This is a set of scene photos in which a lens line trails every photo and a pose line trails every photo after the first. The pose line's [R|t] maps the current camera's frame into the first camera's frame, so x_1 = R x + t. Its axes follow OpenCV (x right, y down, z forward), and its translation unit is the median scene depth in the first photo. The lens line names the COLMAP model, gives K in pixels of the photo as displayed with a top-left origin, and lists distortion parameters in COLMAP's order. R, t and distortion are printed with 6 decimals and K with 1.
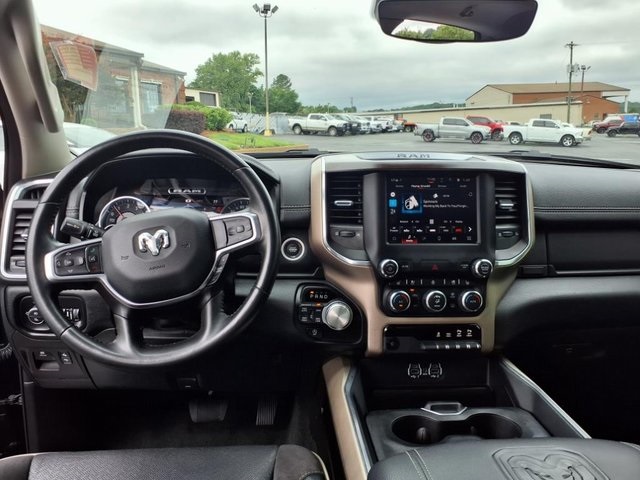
lens RADIAL K [[533.6, 0, 303.7], [0, 533.6, 241.5], [0, 0, 1]] dist [0.005156, -0.008447]
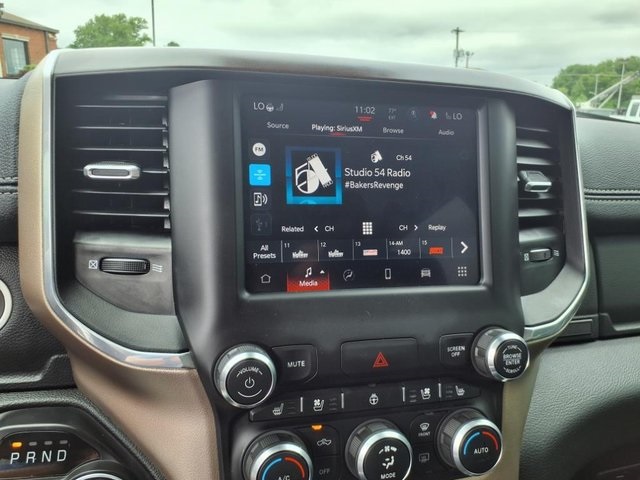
lens RADIAL K [[525.7, 0, 322.7], [0, 525.7, 230.2], [0, 0, 1]] dist [0.054961, -0.101891]
pose [[0.974676, -0.010330, 0.223383, 0.129587], [0.005313, 0.999720, 0.023048, -0.043963], [-0.223559, -0.021278, 0.974458, 0.656720]]
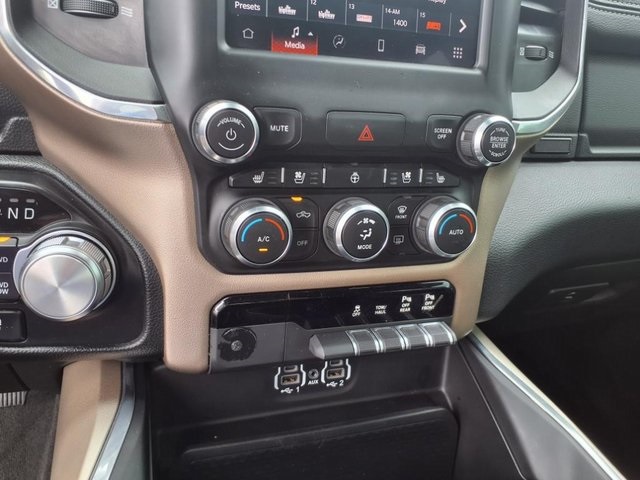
lens RADIAL K [[523.8, 0, 318.1], [0, 523.8, 236.0], [0, 0, 1]] dist [0.057388, -0.096088]
pose [[0.959722, -0.019854, 0.280248, 0.119900], [-0.055394, 0.964547, 0.258031, 0.026115], [-0.275435, -0.263162, 0.924598, 0.668294]]
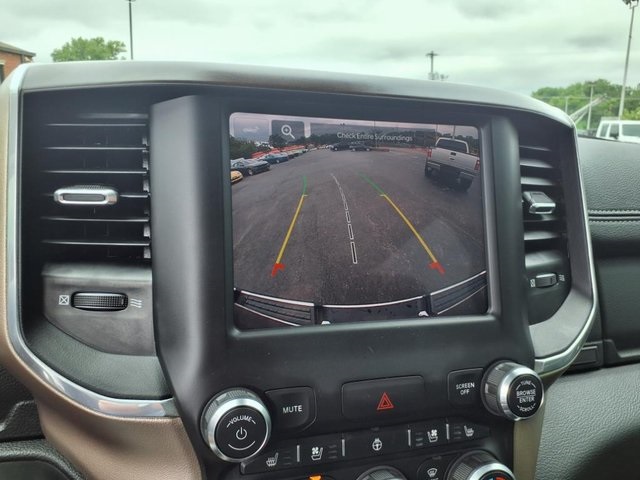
lens RADIAL K [[527.6, 0, 321.1], [0, 527.6, 229.1], [0, 0, 1]] dist [0.004160, -0.006237]
pose [[0.965782, -0.010864, 0.259127, 0.126342], [0.015939, 0.999720, -0.017491, -0.048031], [-0.258864, 0.021023, 0.965685, 0.687492]]
